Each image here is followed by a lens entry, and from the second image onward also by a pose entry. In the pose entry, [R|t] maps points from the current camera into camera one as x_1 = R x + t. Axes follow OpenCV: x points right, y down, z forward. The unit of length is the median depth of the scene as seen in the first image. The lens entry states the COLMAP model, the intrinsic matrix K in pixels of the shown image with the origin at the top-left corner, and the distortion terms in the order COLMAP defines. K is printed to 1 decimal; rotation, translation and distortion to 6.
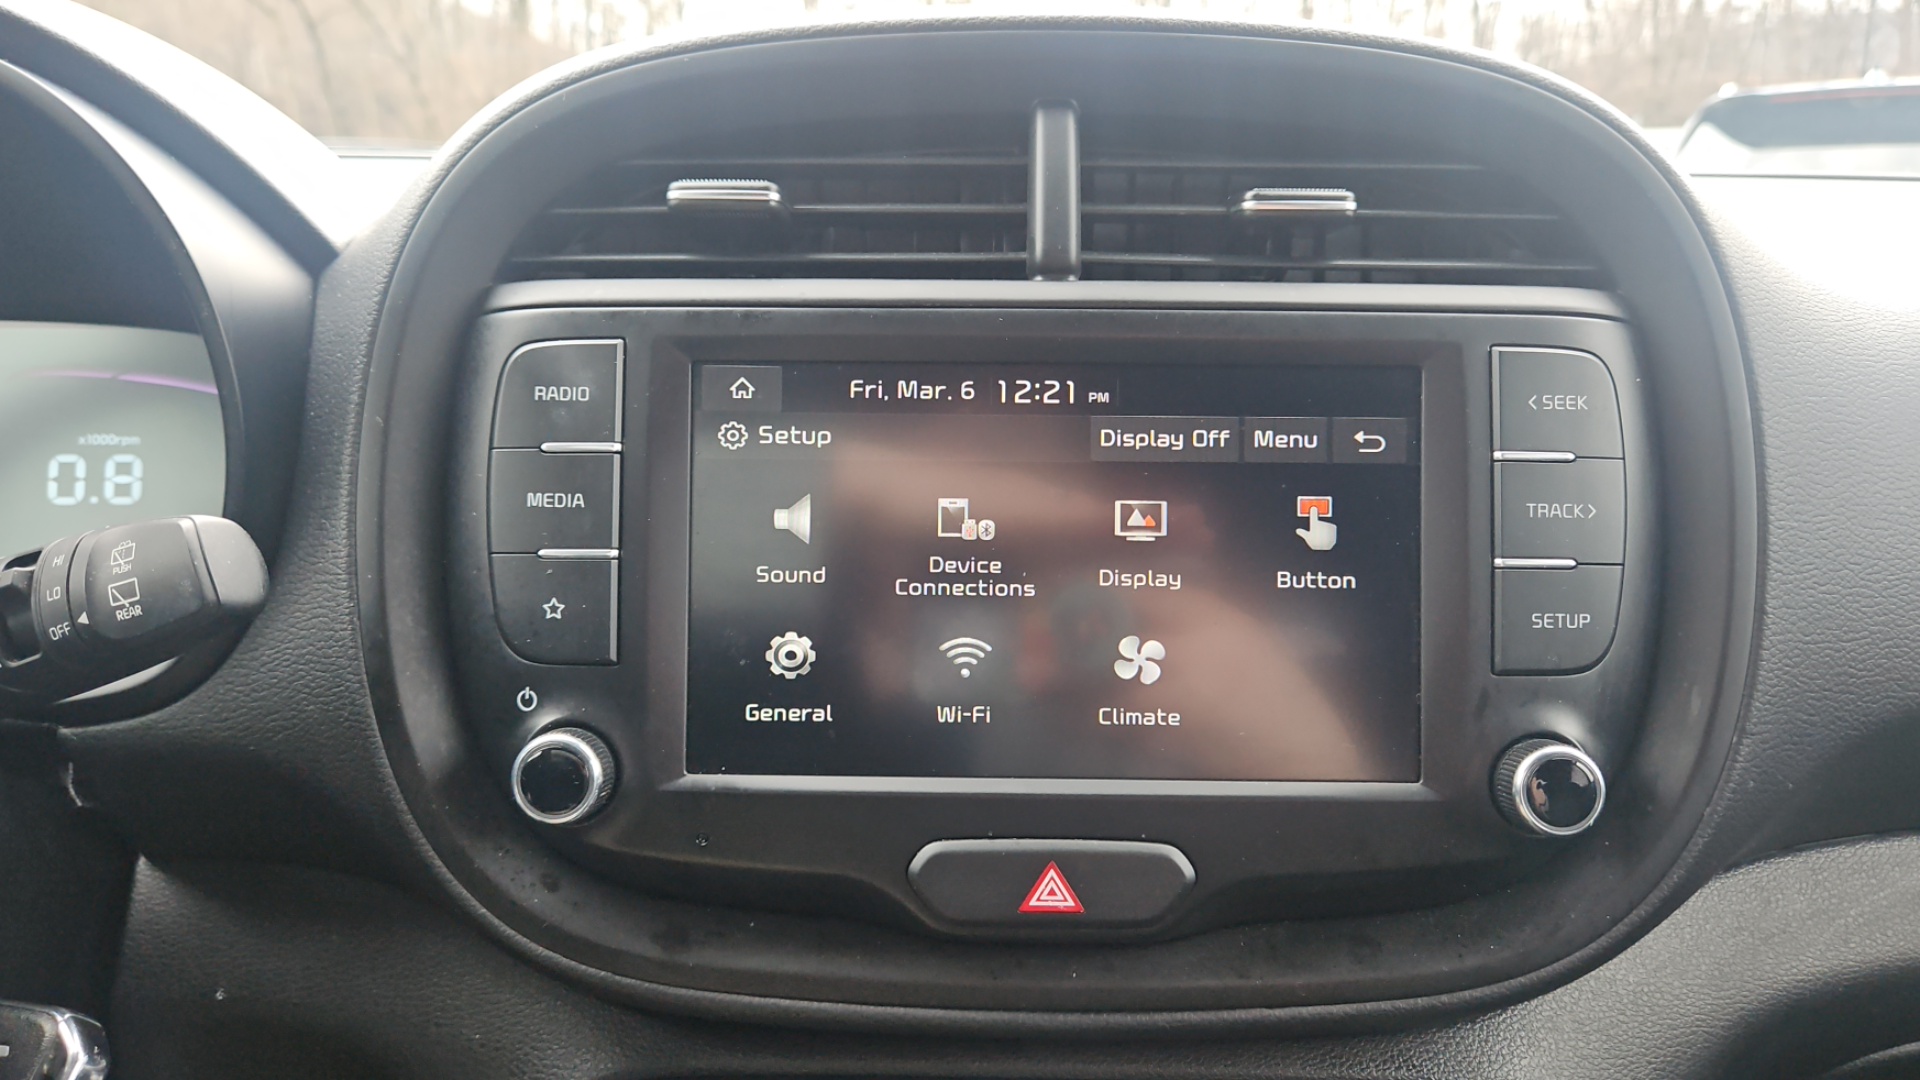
lens RADIAL K [[1410.8, 0, 959.2], [0, 1410.8, 531.7], [0, 0, 1]] dist [0.062323, -0.064034]
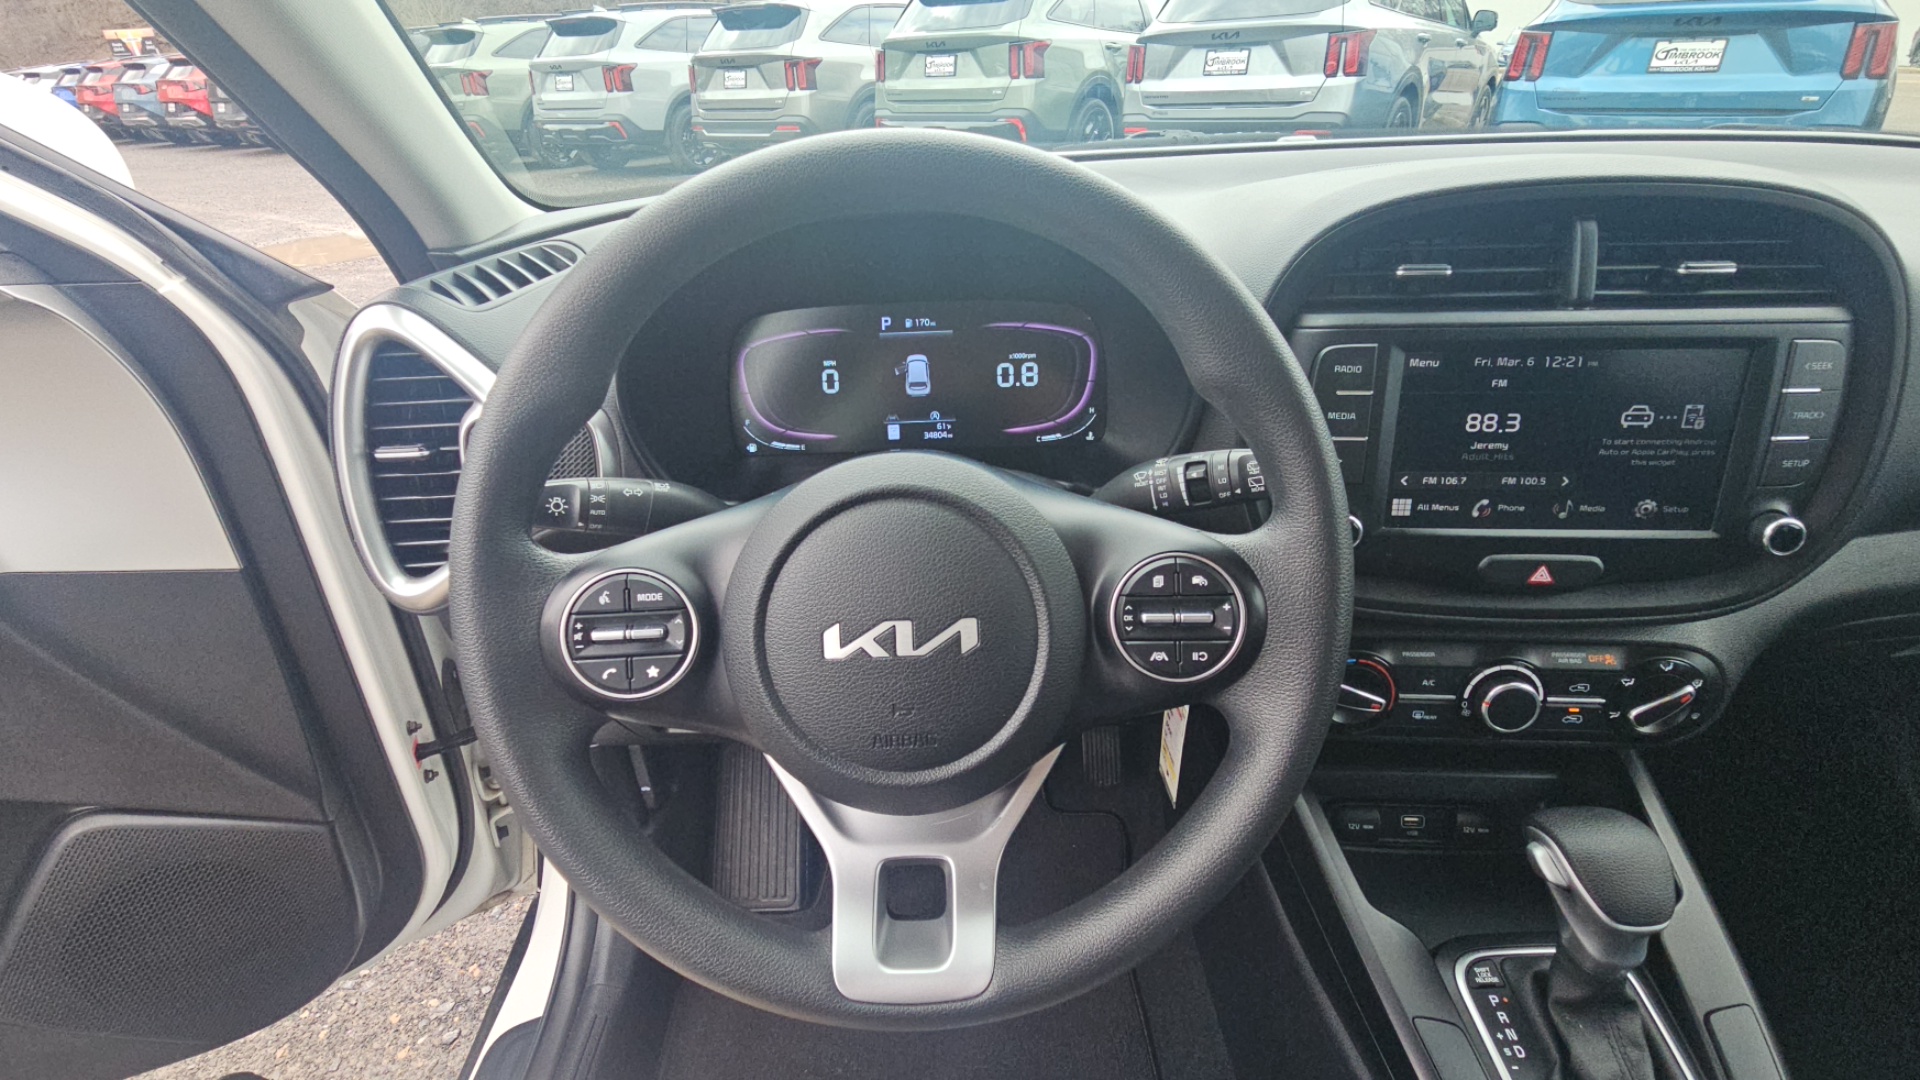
lens RADIAL K [[862.8, 0, 957.4], [0, 862.8, 535.6], [0, 0, 1]] dist [0.015633, -0.009502]
pose [[0.996439, 0.000074, -0.084312, -0.769159], [0.026348, 0.949643, 0.312223, -0.286839], [0.080089, -0.313332, 0.946260, -0.443719]]
